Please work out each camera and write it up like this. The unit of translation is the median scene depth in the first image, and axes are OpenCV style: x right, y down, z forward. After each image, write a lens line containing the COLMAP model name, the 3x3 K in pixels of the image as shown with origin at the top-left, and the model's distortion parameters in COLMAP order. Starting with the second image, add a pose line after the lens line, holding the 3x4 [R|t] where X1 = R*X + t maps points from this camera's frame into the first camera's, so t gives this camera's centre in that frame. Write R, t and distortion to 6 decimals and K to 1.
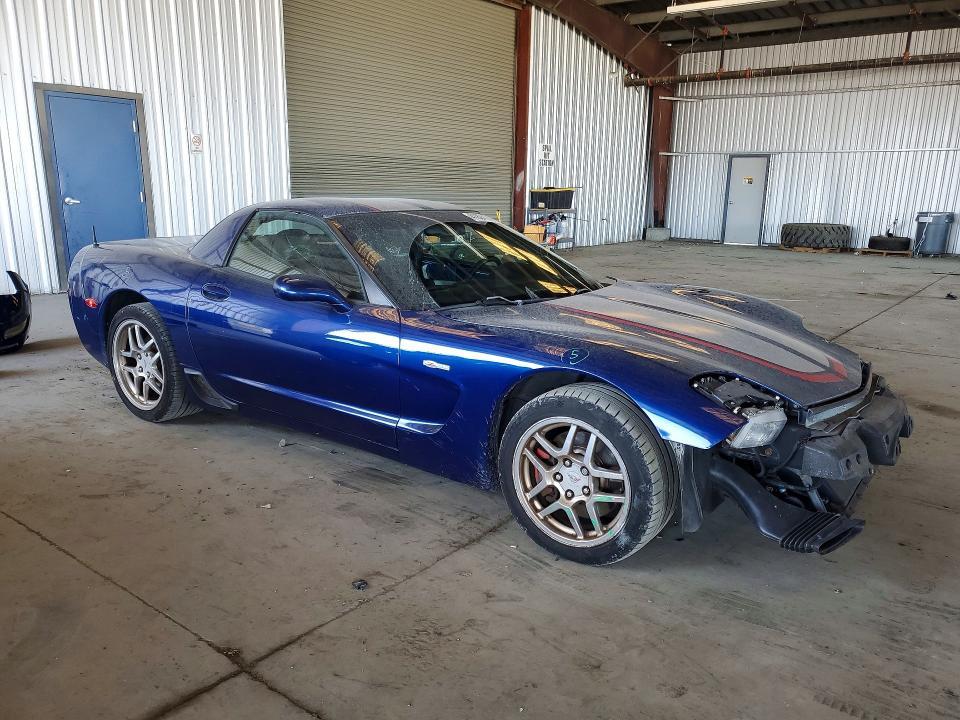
lens RADIAL K [[695.1, 0, 480.0], [0, 695.1, 360.0], [0, 0, 1]] dist [0.043528, 0.000571]
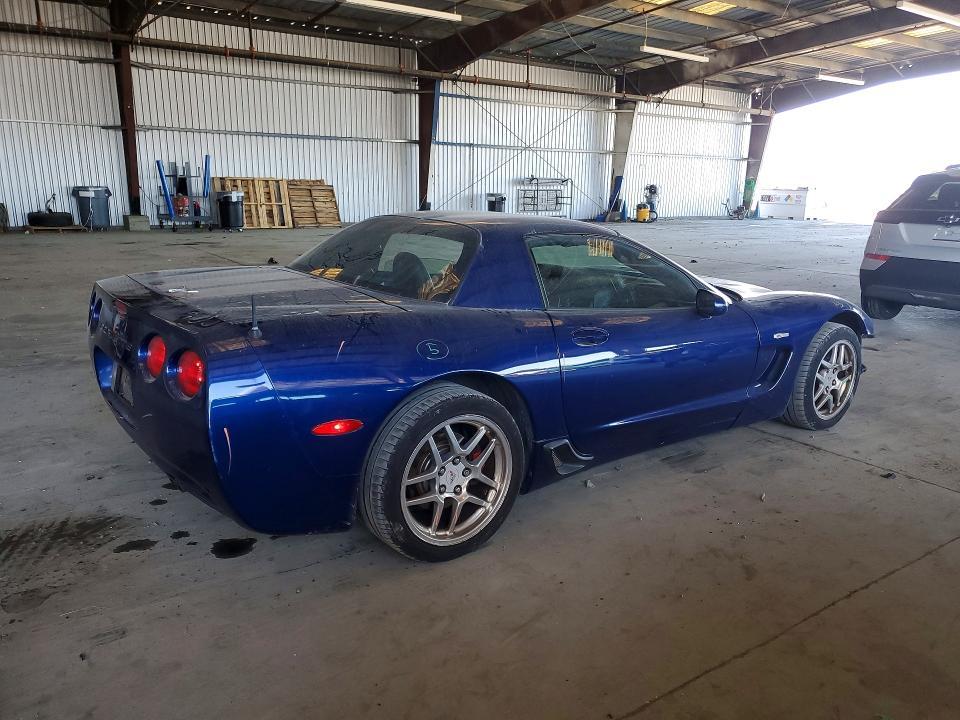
lens RADIAL K [[780.3, 0, 480.0], [0, 780.3, 360.0], [0, 0, 1]] dist [0.030824, -0.008373]
pose [[0.271456, -0.213812, 0.938401, -1.324064], [0.192653, 0.967350, 0.164678, -0.239302], [-0.942972, 0.136083, 0.303785, 0.899872]]
